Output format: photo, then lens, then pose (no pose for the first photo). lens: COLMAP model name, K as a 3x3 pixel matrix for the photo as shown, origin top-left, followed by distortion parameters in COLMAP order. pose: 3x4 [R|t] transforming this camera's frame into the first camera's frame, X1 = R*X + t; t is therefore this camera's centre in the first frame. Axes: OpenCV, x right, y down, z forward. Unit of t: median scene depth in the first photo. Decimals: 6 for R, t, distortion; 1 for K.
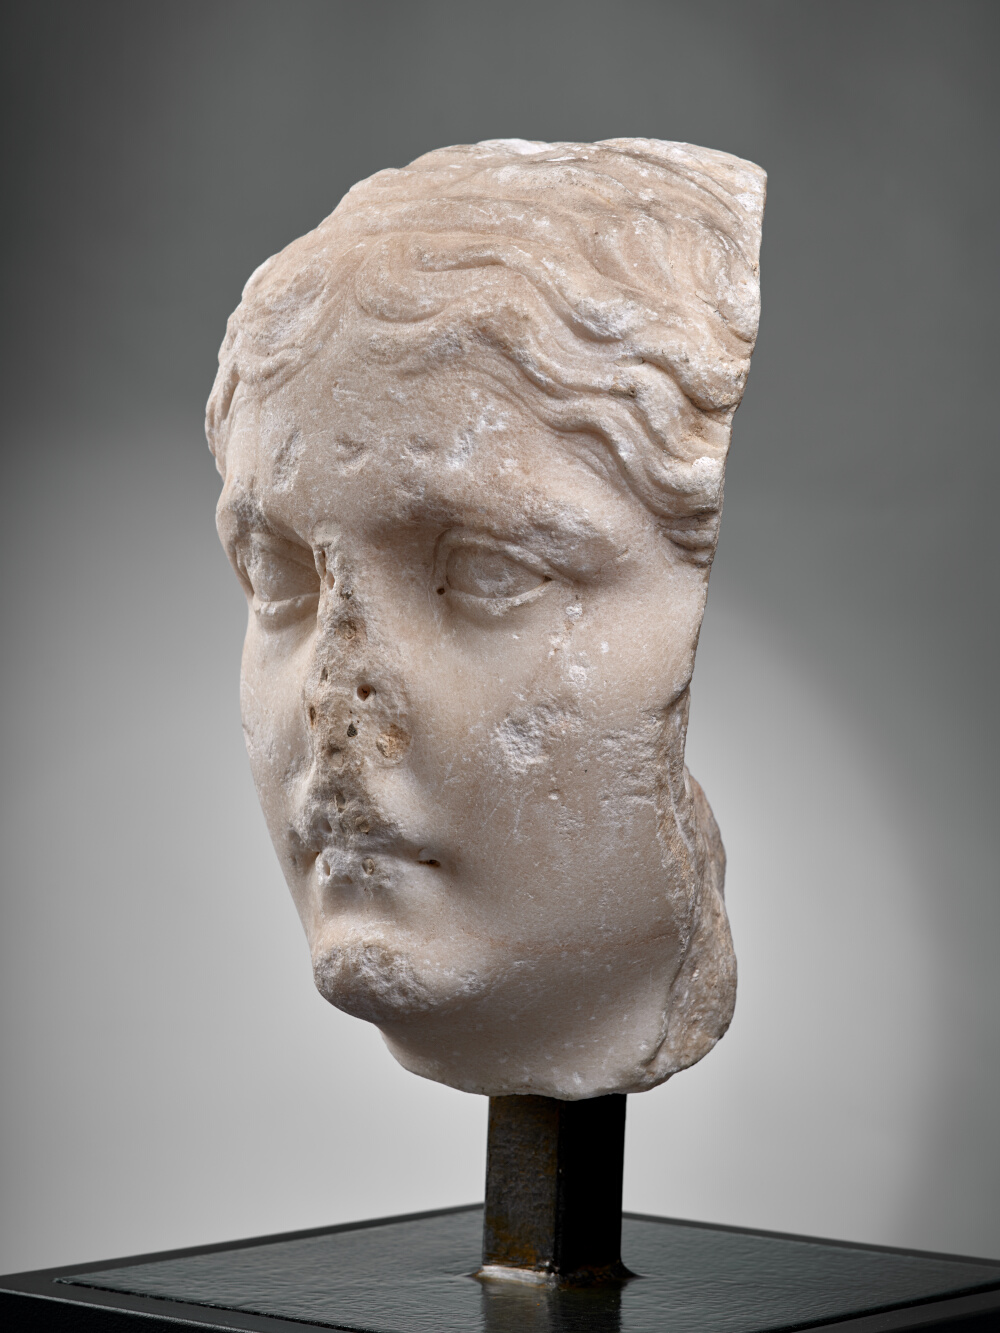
lens RADIAL K [[2506.4, 0, 500.0], [0, 2506.4, 666.5], [0, 0, 1]] dist [-0.020477, 0.130792]
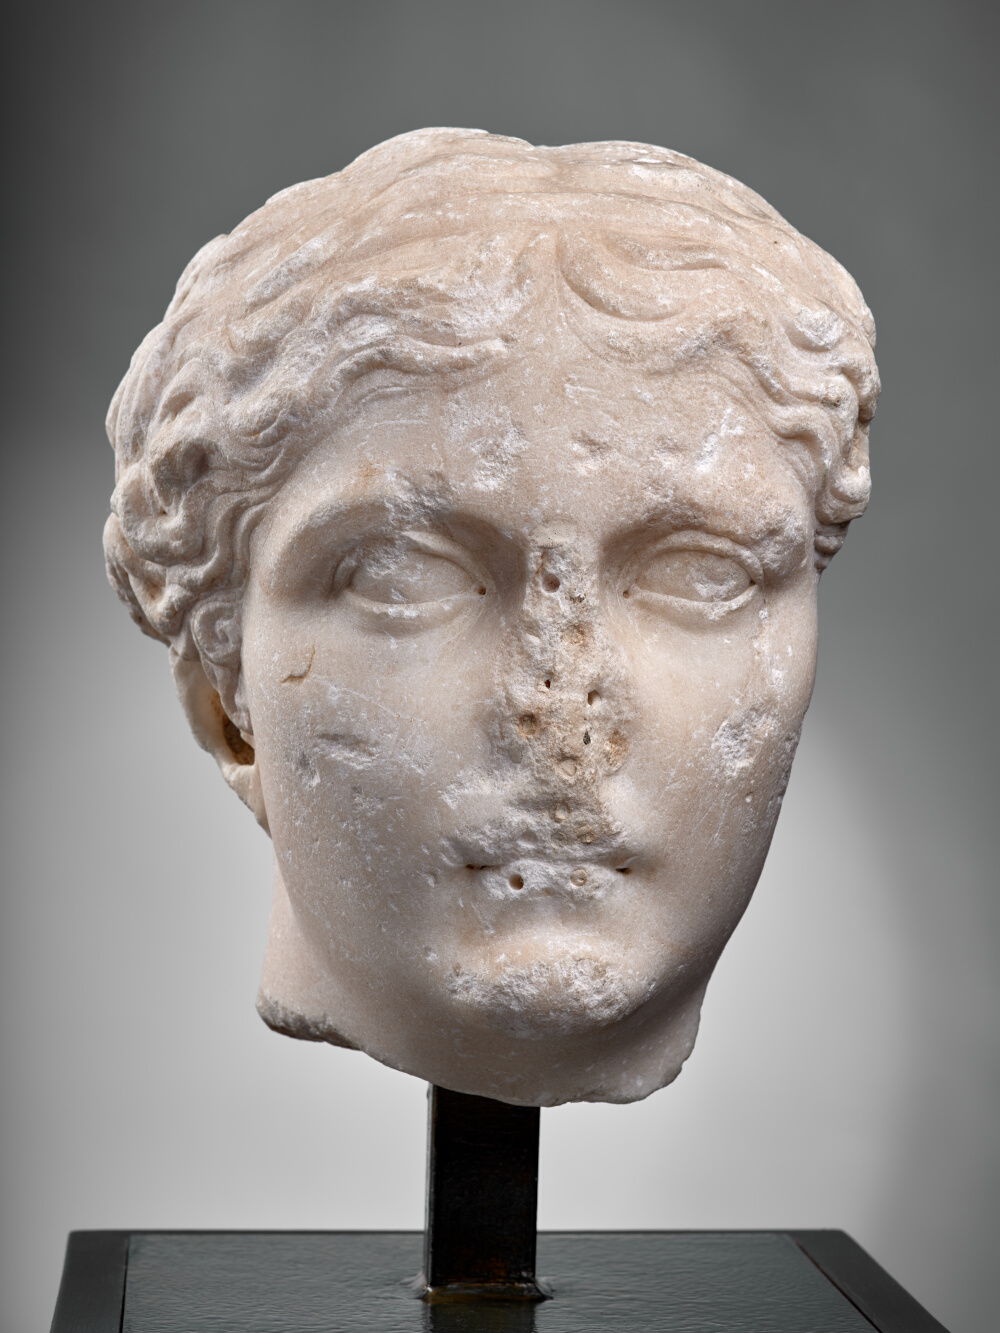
lens RADIAL K [[2506.4, 0, 500.0], [0, 2506.4, 666.5], [0, 0, 1]] dist [-0.020477, 0.130792]
pose [[0.886727, -0.007467, 0.462233, -0.538862], [0.006040, 0.999971, 0.004568, -0.006756], [-0.462254, -0.001259, 0.886747, 0.155033]]
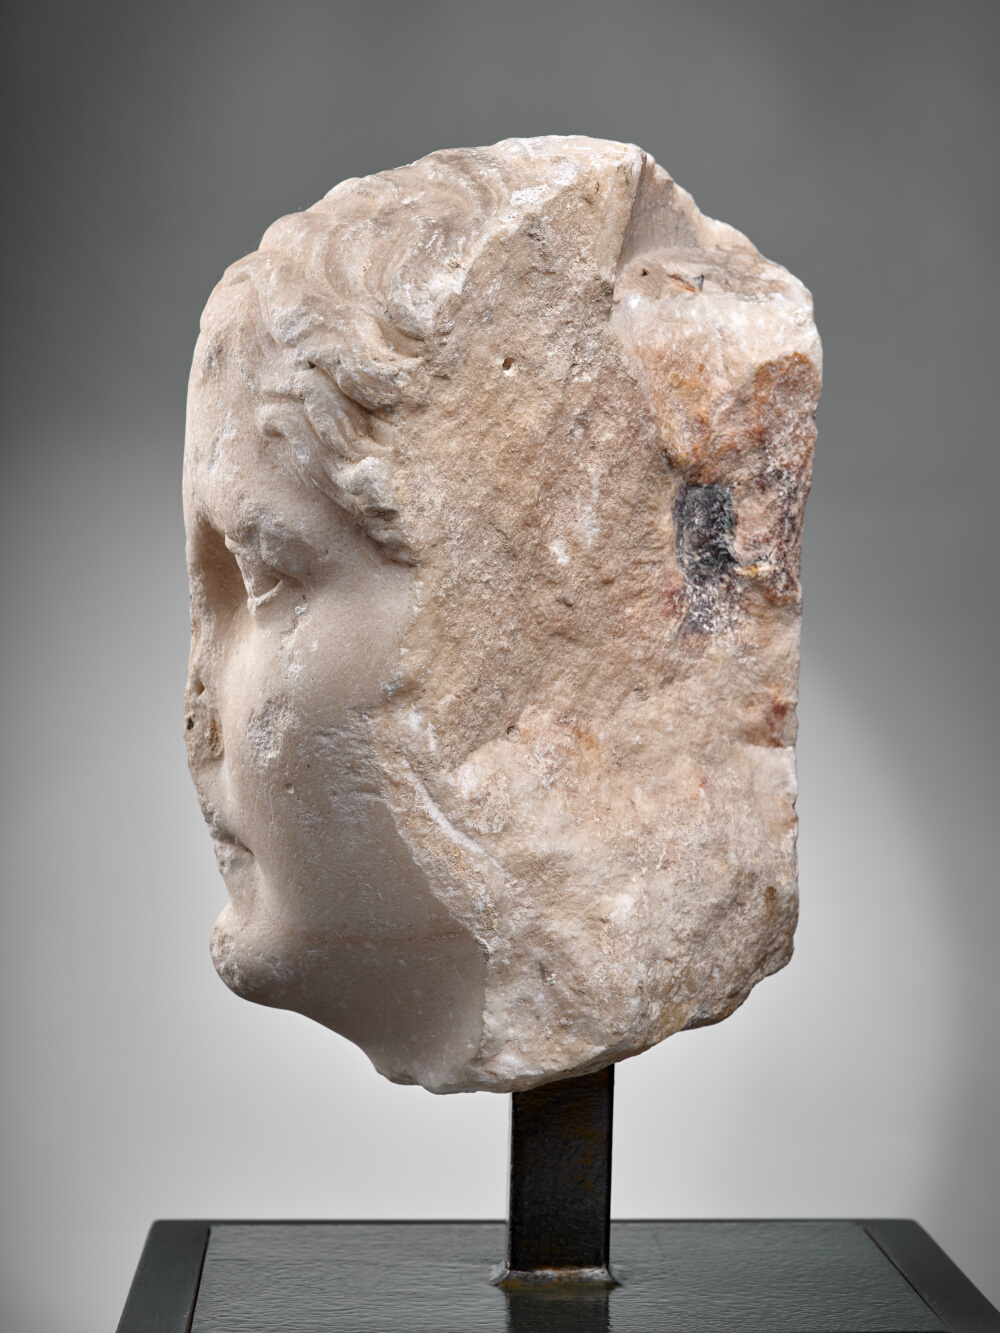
lens RADIAL K [[2437.9, 0, 500.0], [0, 2437.9, 666.5], [0, 0, 1]] dist [0.020628, 0.037732]
pose [[0.881567, 0.007487, -0.471999, 0.588269], [-0.010566, 0.999937, -0.003873, 0.003917], [0.471940, 0.008401, 0.881591, 0.159171]]
